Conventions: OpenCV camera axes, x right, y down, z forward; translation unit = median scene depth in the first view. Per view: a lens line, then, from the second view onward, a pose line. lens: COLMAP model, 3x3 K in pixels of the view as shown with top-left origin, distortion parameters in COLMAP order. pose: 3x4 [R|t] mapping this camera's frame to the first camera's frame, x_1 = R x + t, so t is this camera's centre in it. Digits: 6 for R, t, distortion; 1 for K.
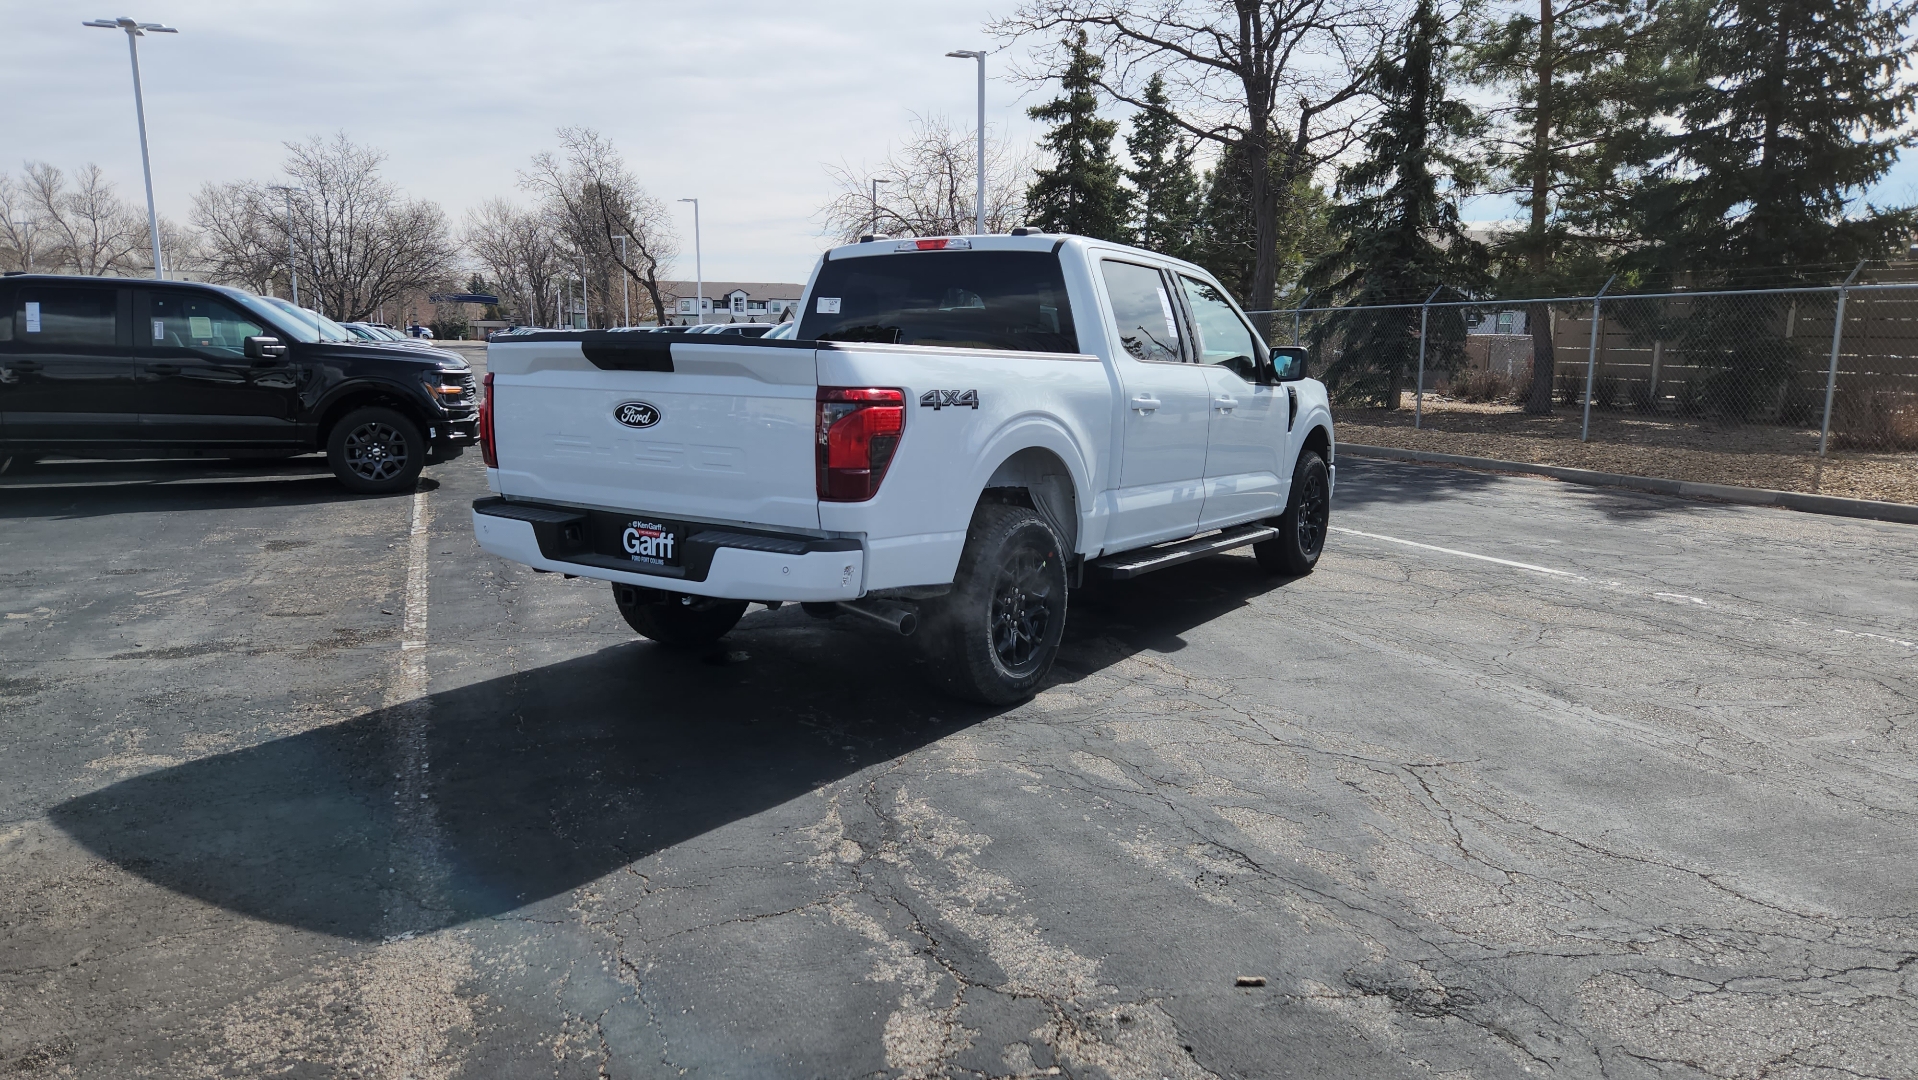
lens RADIAL K [[1304.6, 0, 940.0], [0, 1304.6, 537.8], [0, 0, 1]] dist [0.081620, -0.070455]
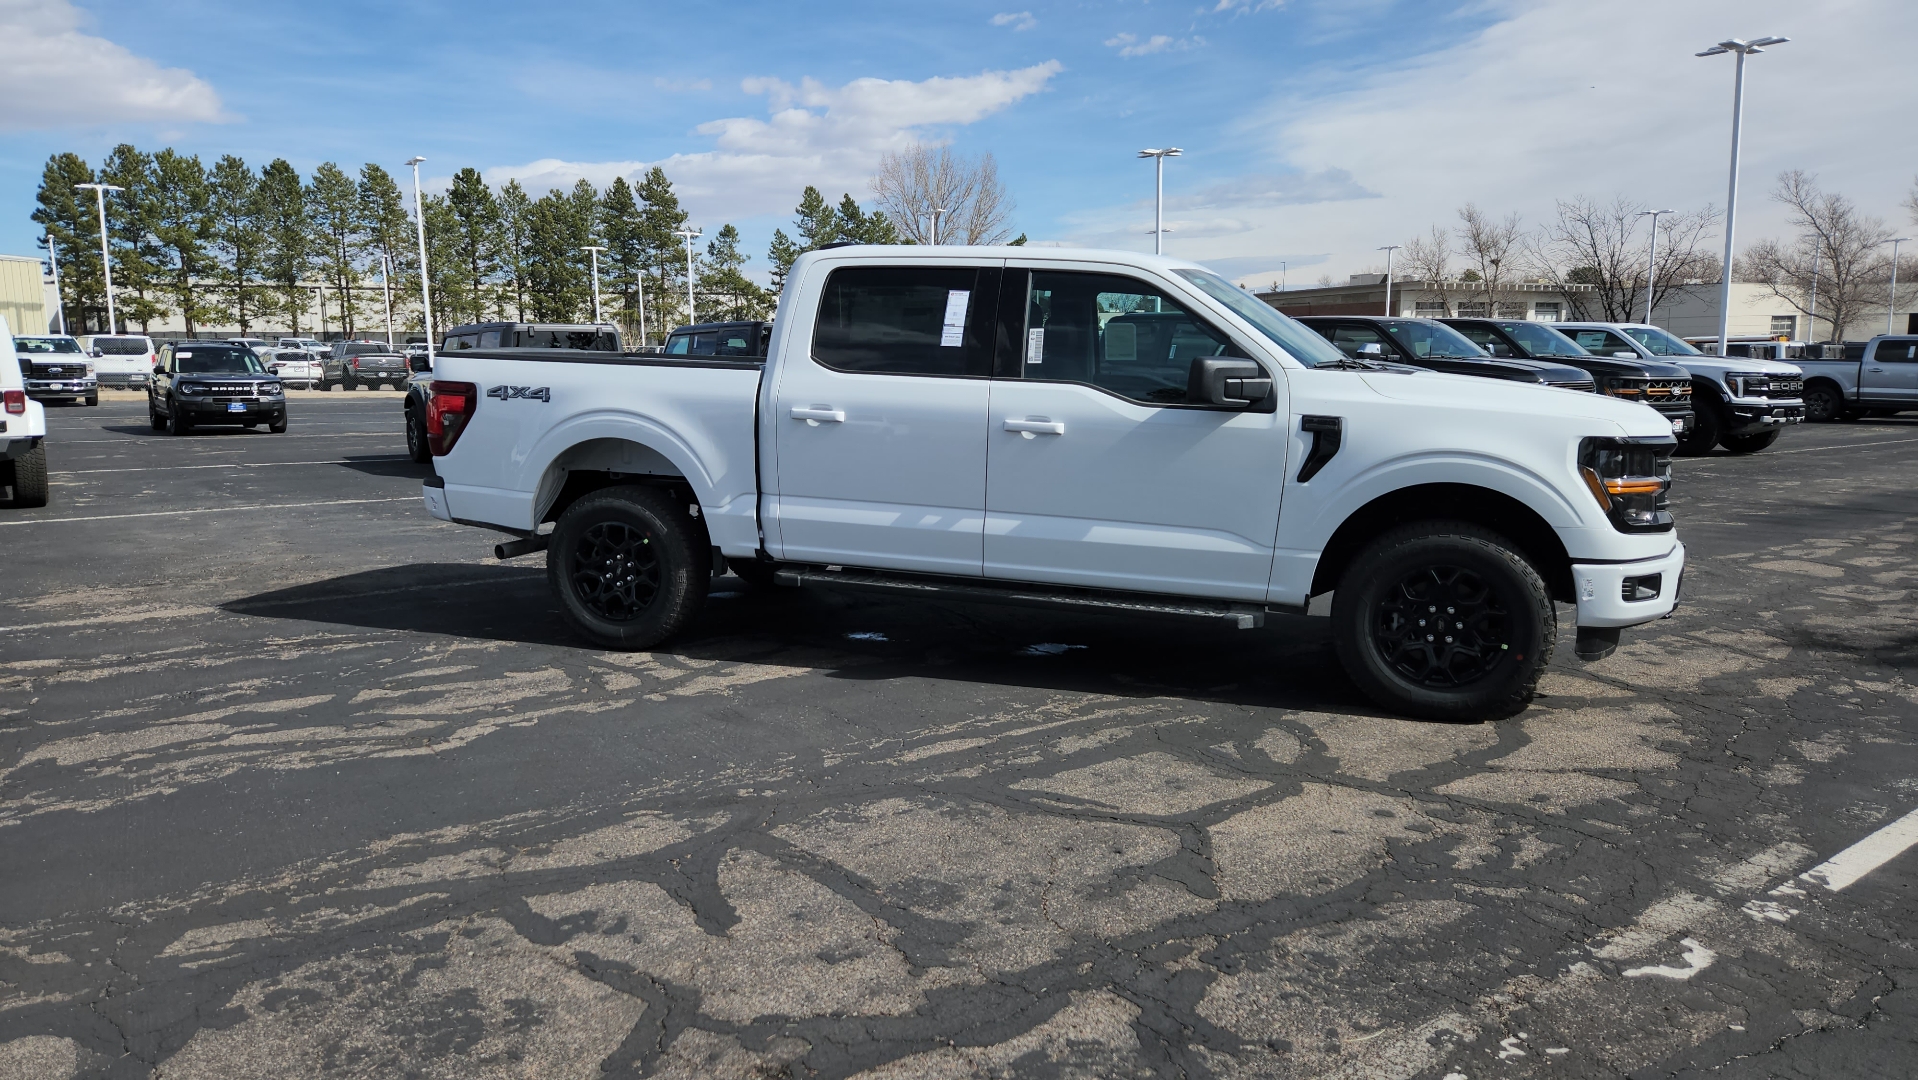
lens RADIAL K [[1297.7, 0, 899.9], [0, 1297.7, 513.8], [0, 0, 1]] dist [0.073770, -0.051698]
pose [[0.246441, 0.111733, -0.962695, 1.155213], [-0.142157, 0.986755, 0.078135, -0.117370], [0.958675, 0.117598, 0.259061, 0.841620]]
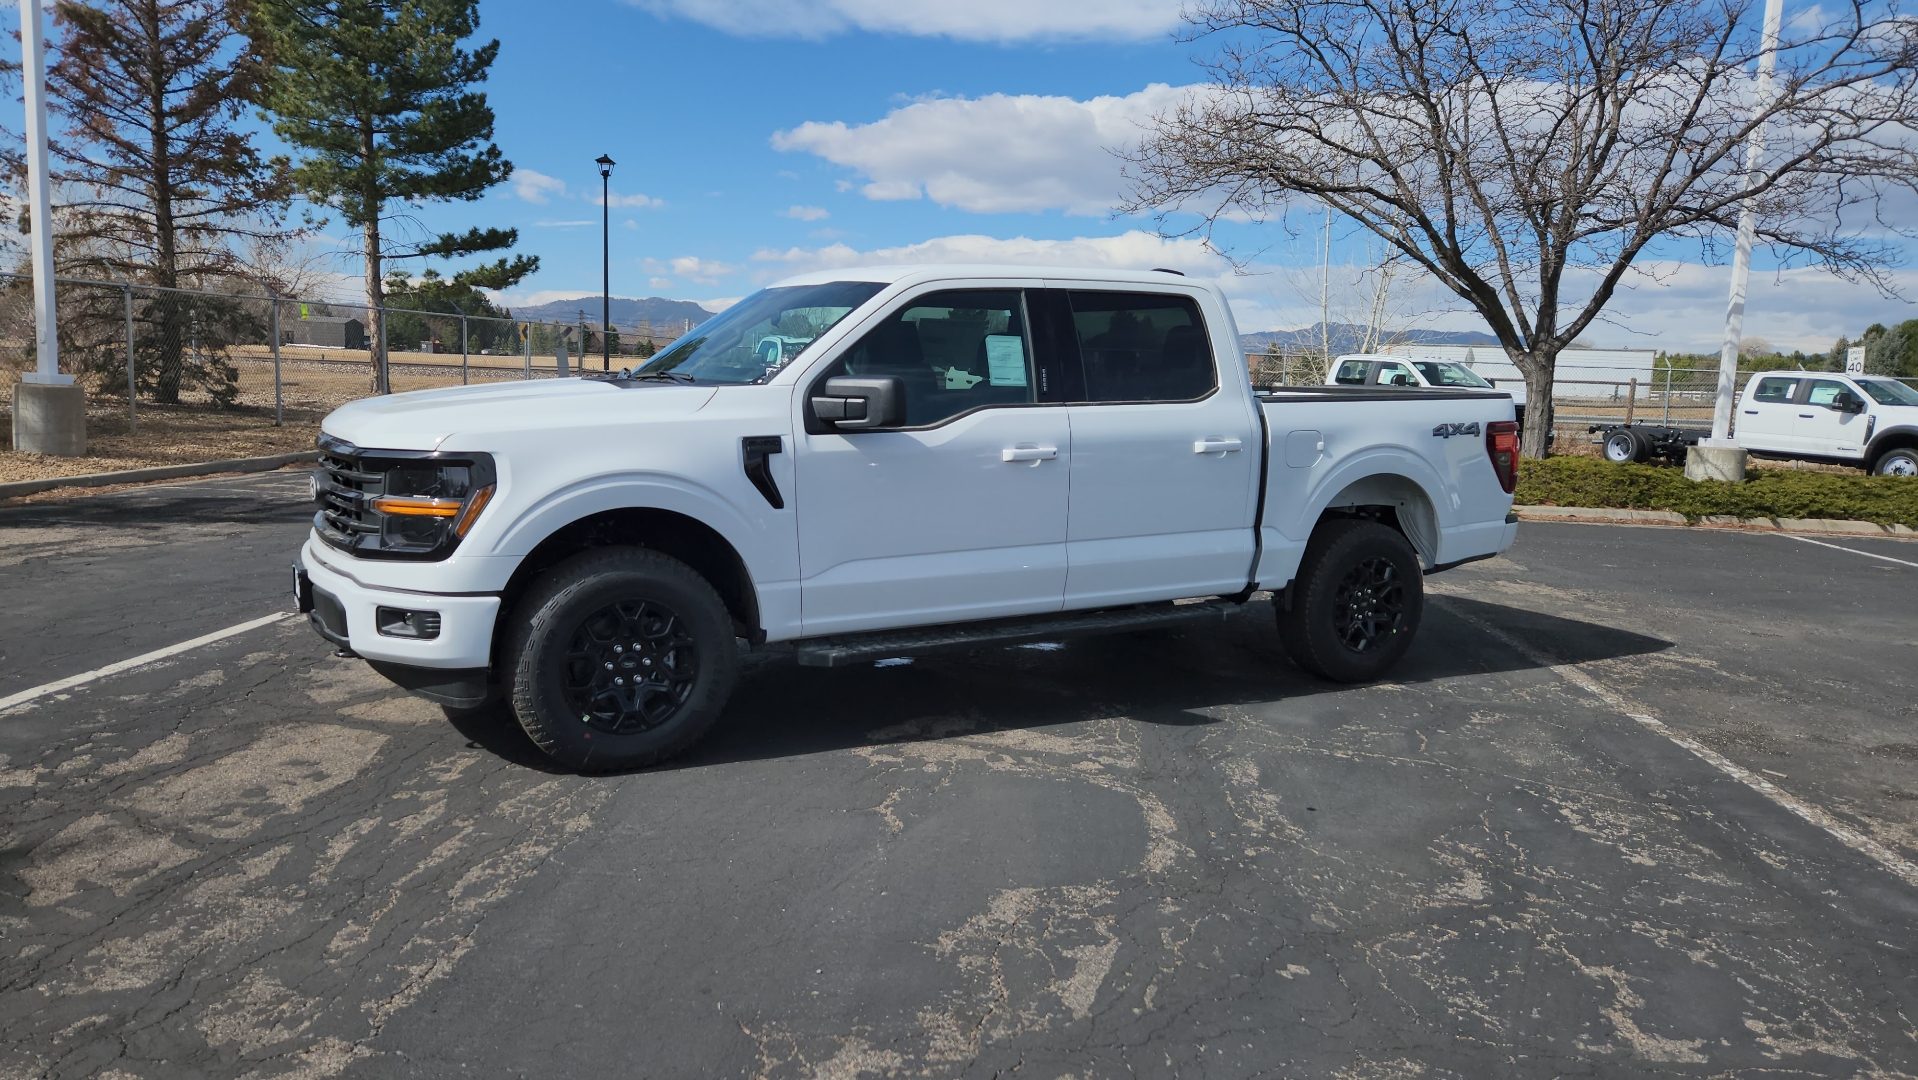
lens RADIAL K [[1261.6, 0, 924.6], [0, 1261.6, 516.2], [0, 0, 1]] dist [0.075264, -0.058540]
pose [[-0.888242, -0.094468, 0.449558, -0.365525], [0.021787, 0.968862, 0.246640, -0.326779], [-0.458860, 0.228871, -0.858525, 2.158625]]
